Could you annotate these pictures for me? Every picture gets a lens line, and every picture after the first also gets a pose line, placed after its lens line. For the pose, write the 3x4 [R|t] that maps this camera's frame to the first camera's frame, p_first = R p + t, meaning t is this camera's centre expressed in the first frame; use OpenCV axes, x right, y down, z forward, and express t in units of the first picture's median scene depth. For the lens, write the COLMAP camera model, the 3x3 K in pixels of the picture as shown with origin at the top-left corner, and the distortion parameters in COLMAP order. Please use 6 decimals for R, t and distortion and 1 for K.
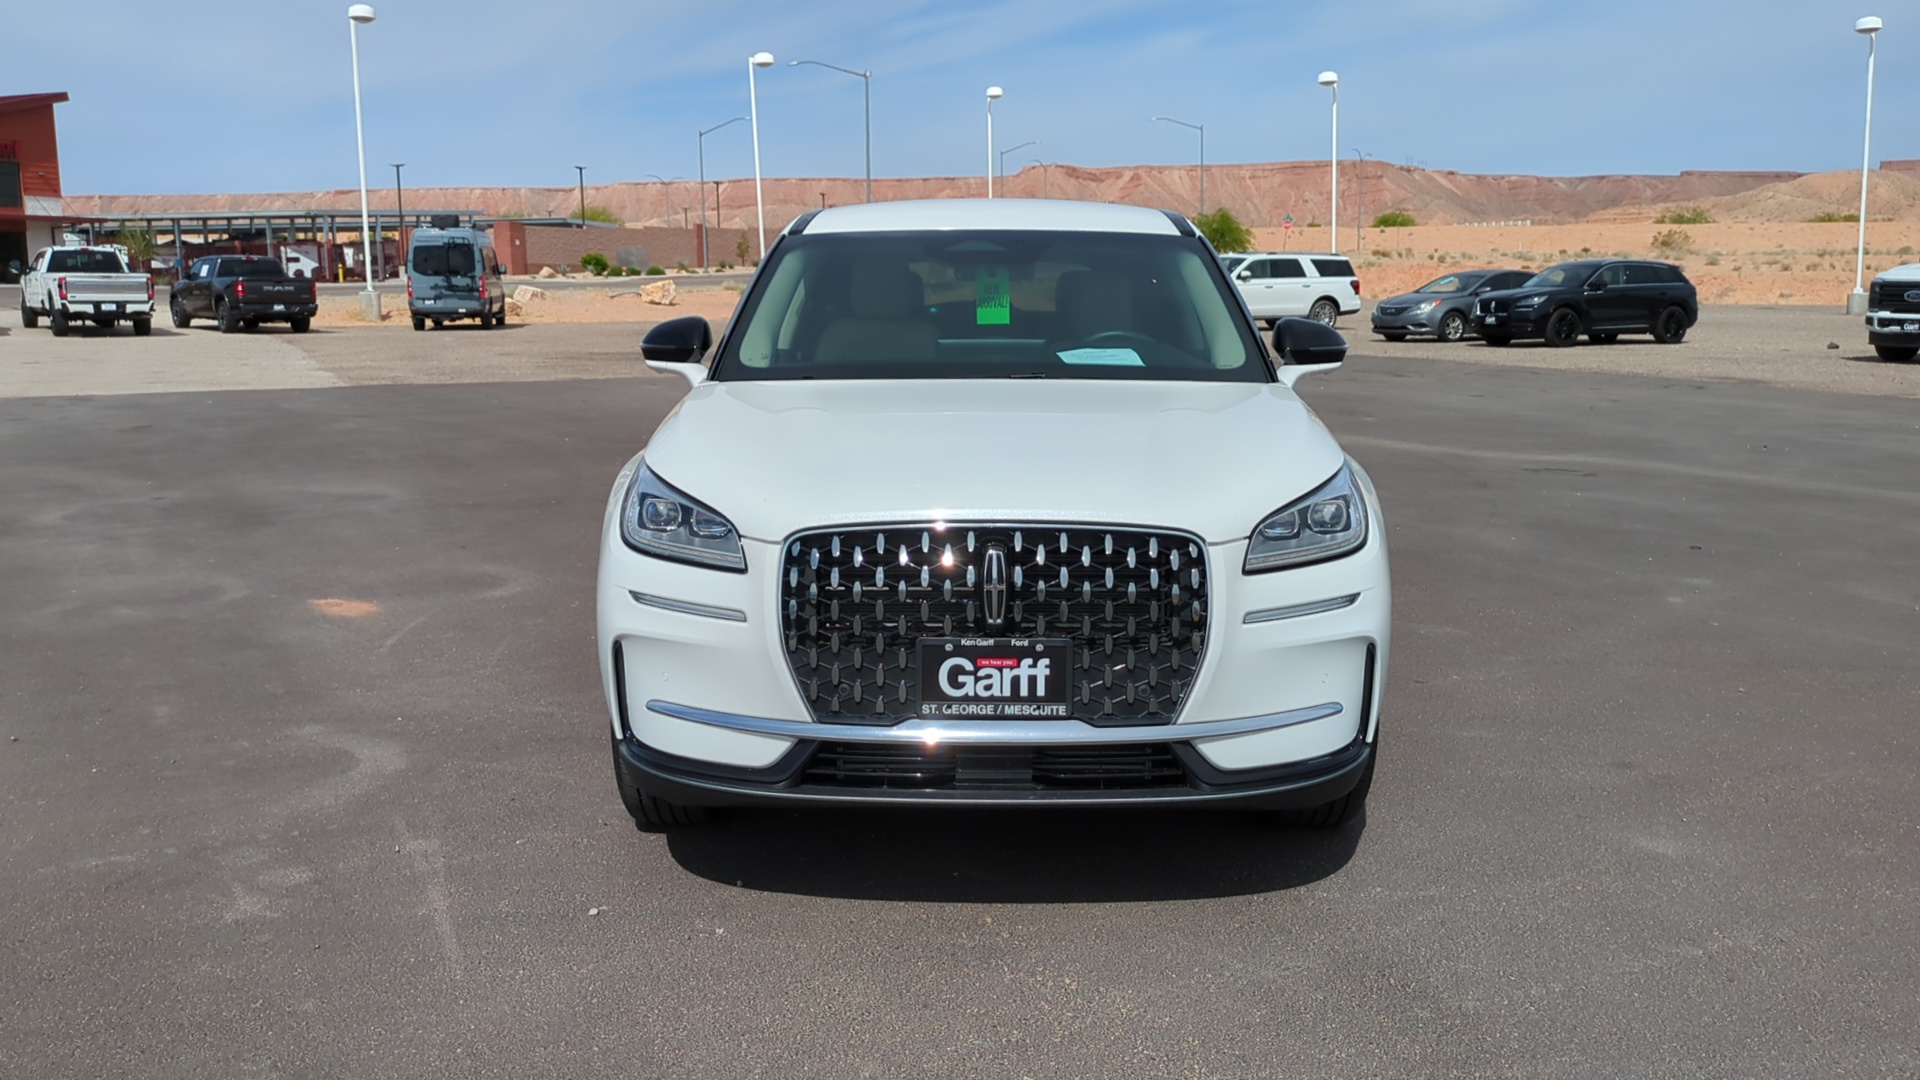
lens RADIAL K [[1664.6, 0, 969.5], [0, 1664.6, 537.8], [0, 0, 1]] dist [0.082347, -0.108349]
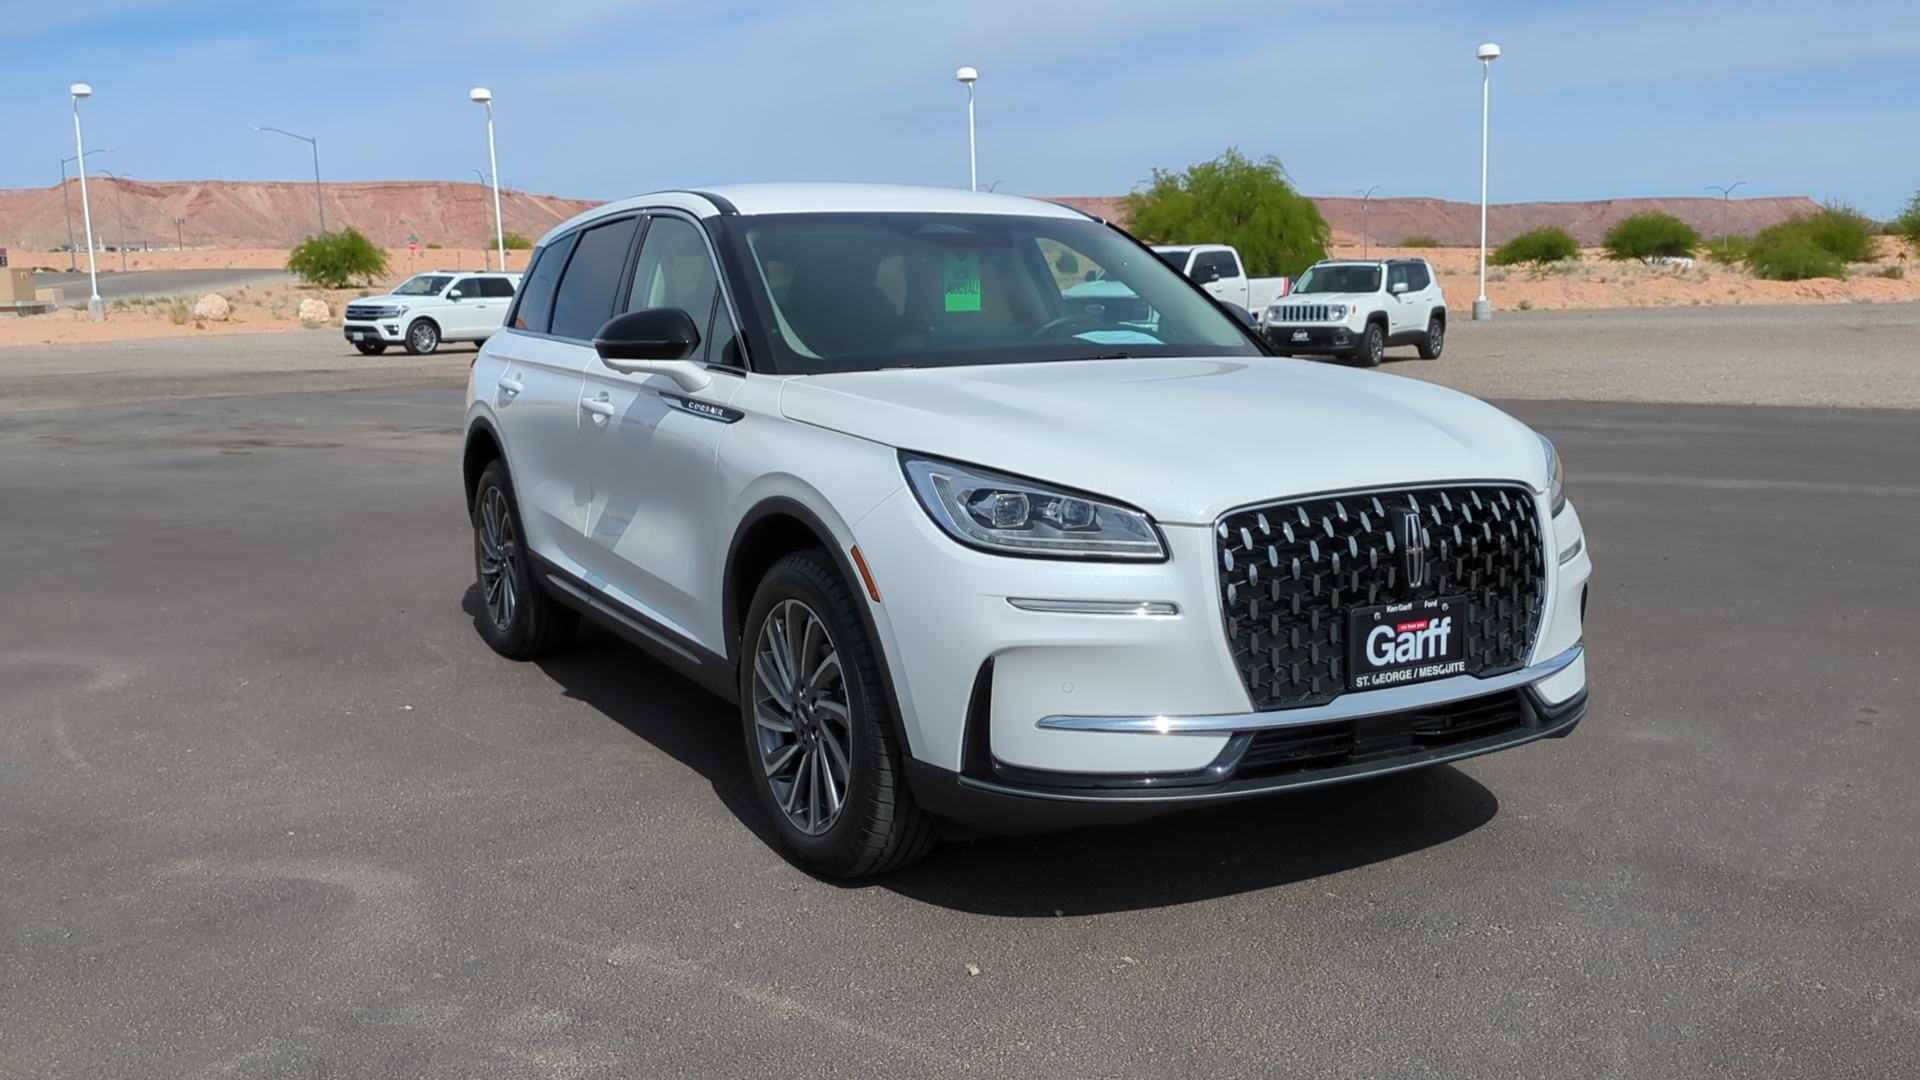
lens RADIAL K [[1664.6, 0, 969.5], [0, 1664.6, 537.8], [0, 0, 1]] dist [0.082347, -0.108349]
pose [[0.864286, -0.083945, 0.495946, -0.684046], [0.091078, 0.995795, 0.009828, -0.011226], [-0.494686, 0.036675, 0.868298, 0.254352]]
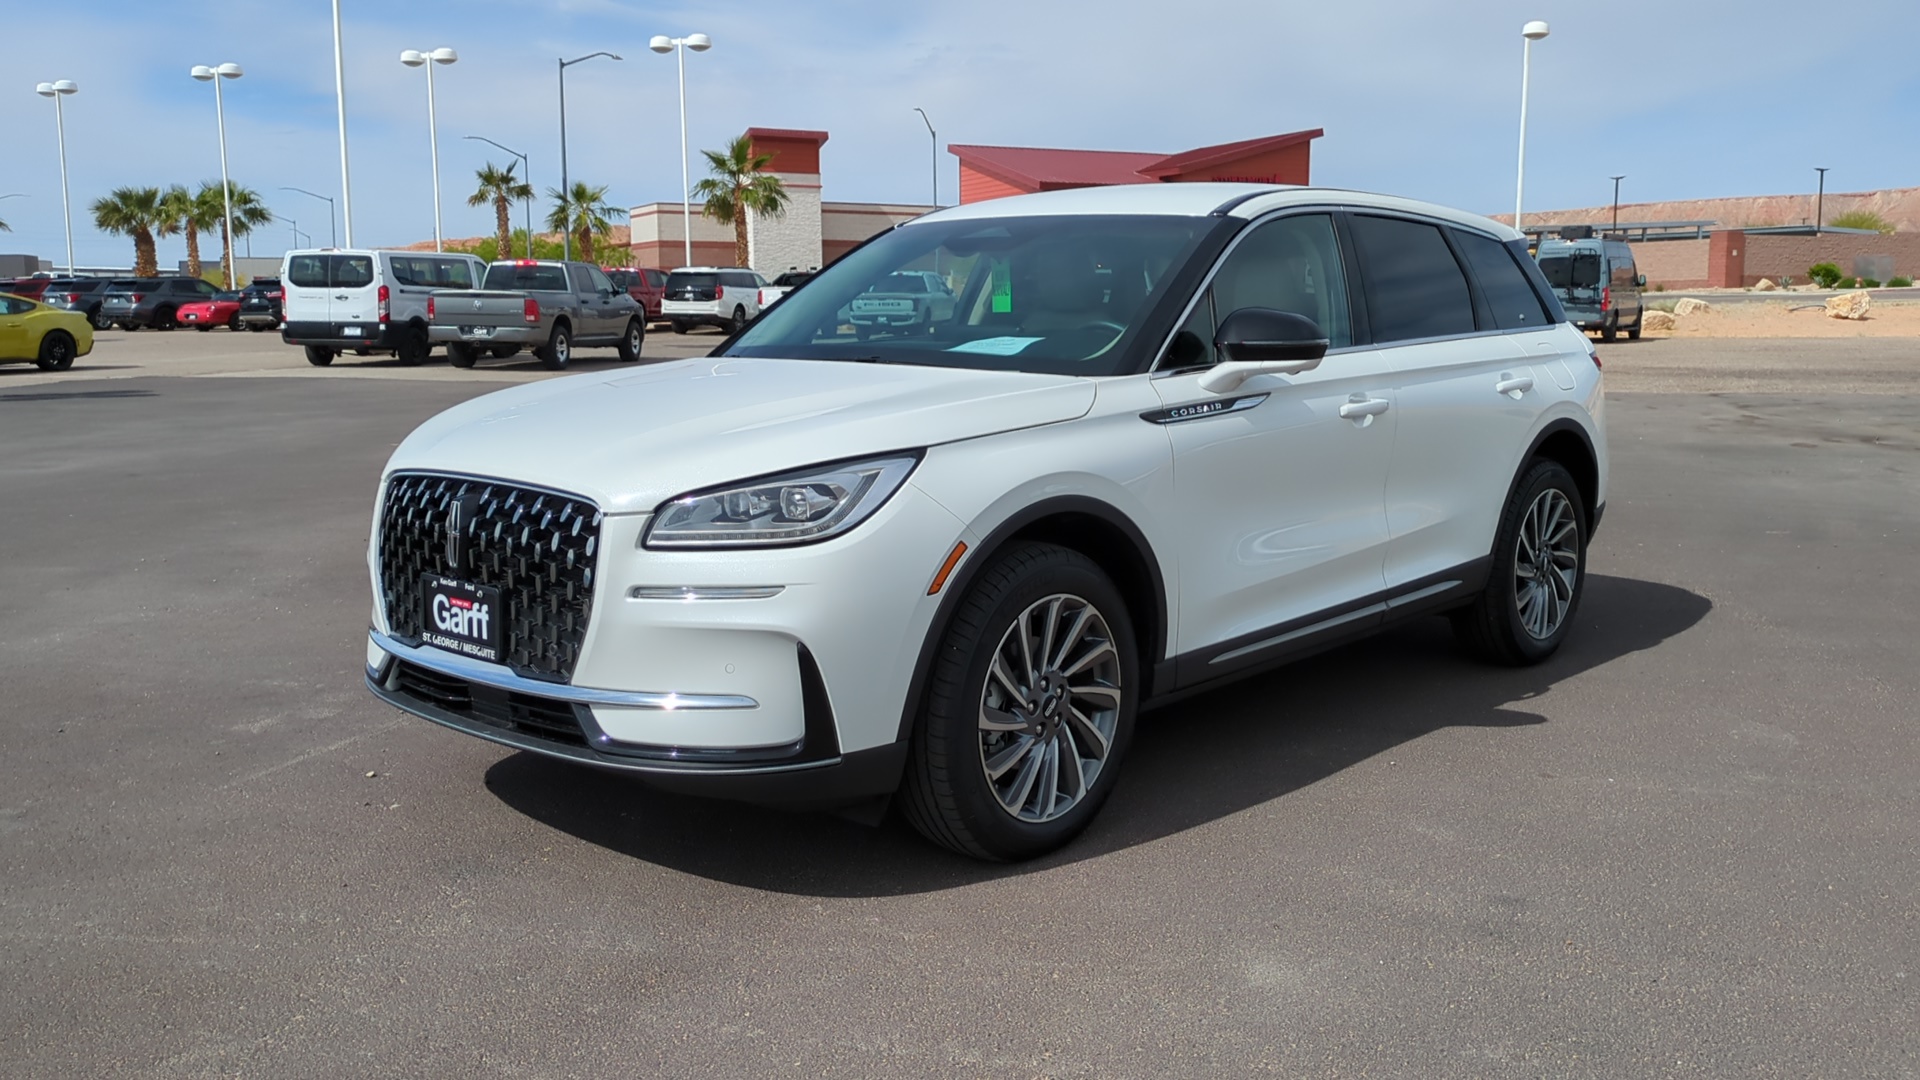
lens RADIAL K [[1664.6, 0, 969.5], [0, 1664.6, 537.8], [0, 0, 1]] dist [0.082347, -0.108349]
pose [[0.749568, 0.096987, -0.654783, 0.964242], [-0.103128, 0.994239, 0.029212, -0.034230], [0.653844, 0.045630, 0.755252, 0.370574]]
